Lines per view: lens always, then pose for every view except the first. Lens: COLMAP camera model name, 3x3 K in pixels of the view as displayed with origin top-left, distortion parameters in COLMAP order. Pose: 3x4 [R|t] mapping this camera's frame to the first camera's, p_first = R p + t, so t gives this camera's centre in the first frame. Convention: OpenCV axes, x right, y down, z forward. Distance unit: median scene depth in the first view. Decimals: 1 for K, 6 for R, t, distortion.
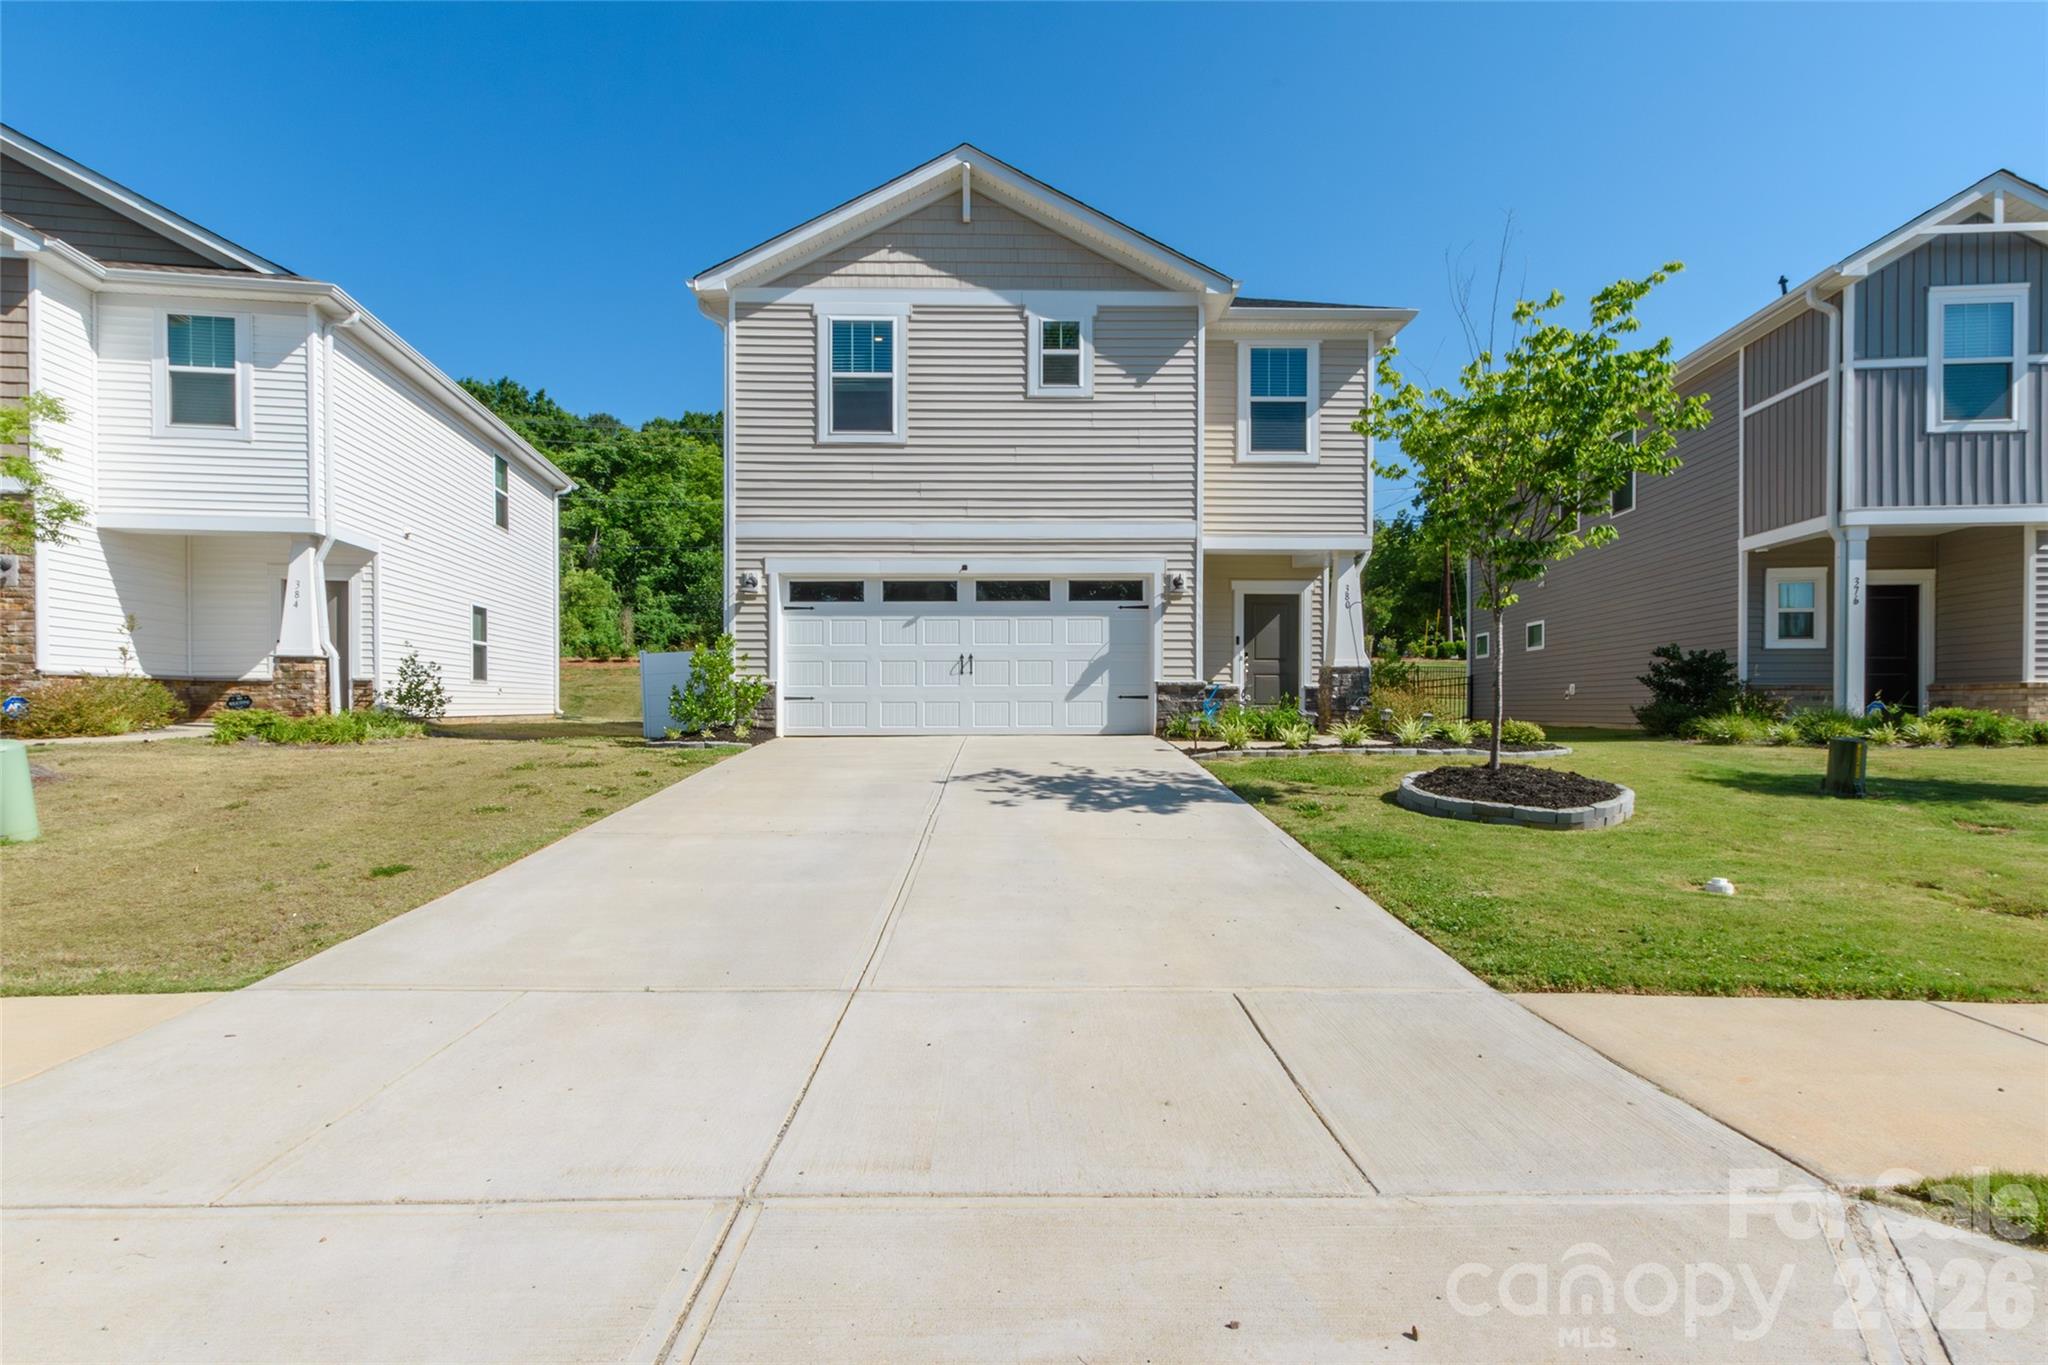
lens RADIAL K [[924.9, 0, 1039.7], [0, 924.9, 660.6], [0, 0, 1]] dist [0.001229, -0.000108]
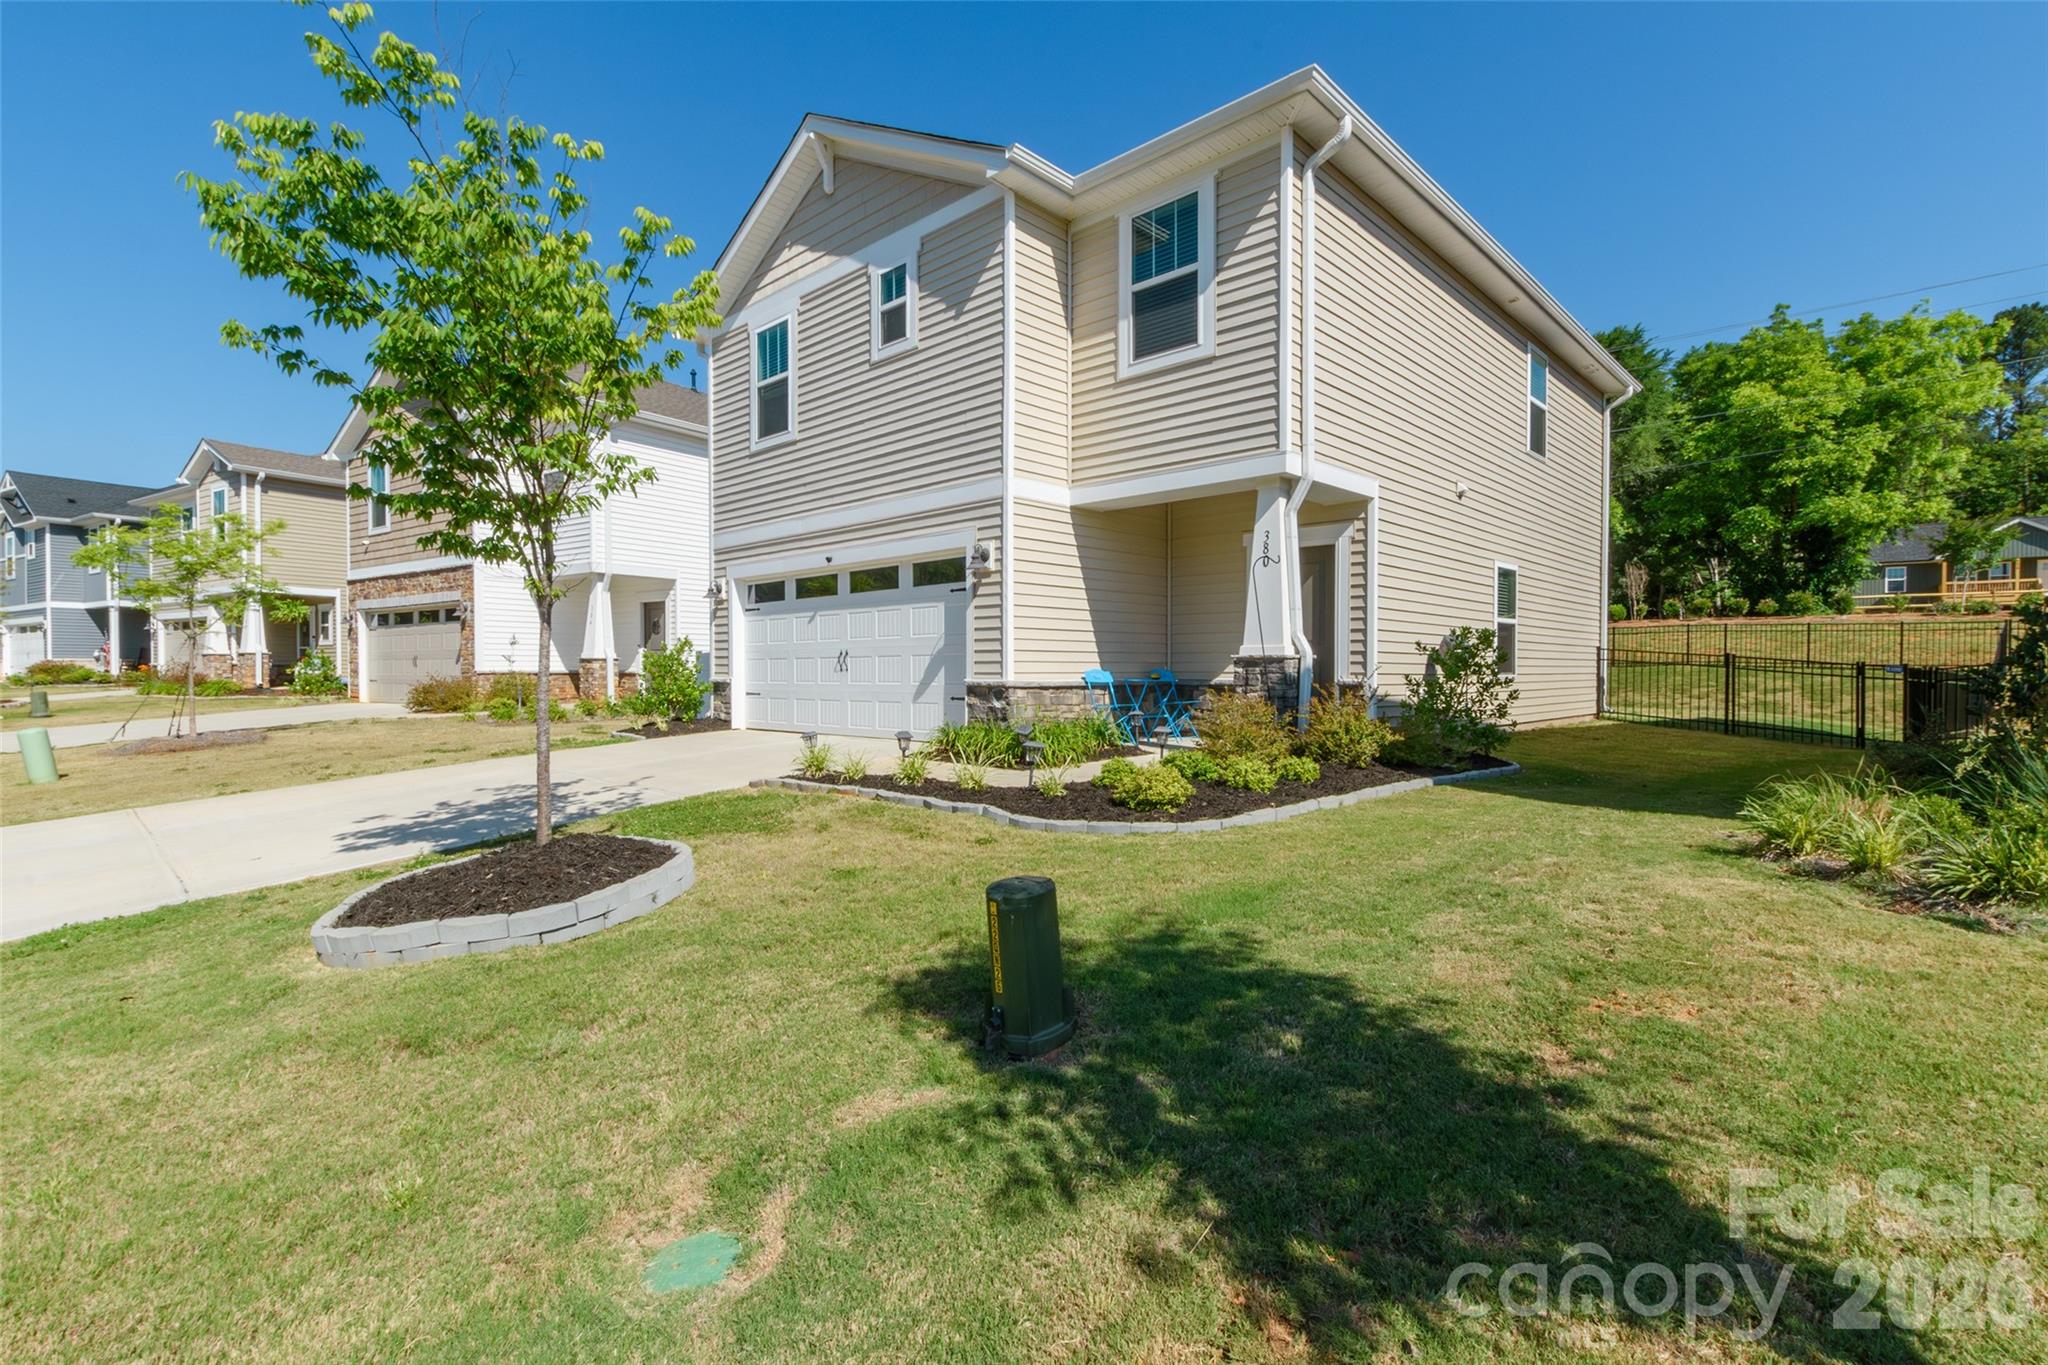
lens RADIAL K [[924.9, 0, 1039.7], [0, 924.9, 660.6], [0, 0, 1]] dist [0.001229, -0.000108]
pose [[0.721884, -0.007367, -0.691975, 0.726155], [0.025281, 0.999557, 0.015732, -0.005843], [0.691552, -0.028851, 0.721750, 0.453092]]
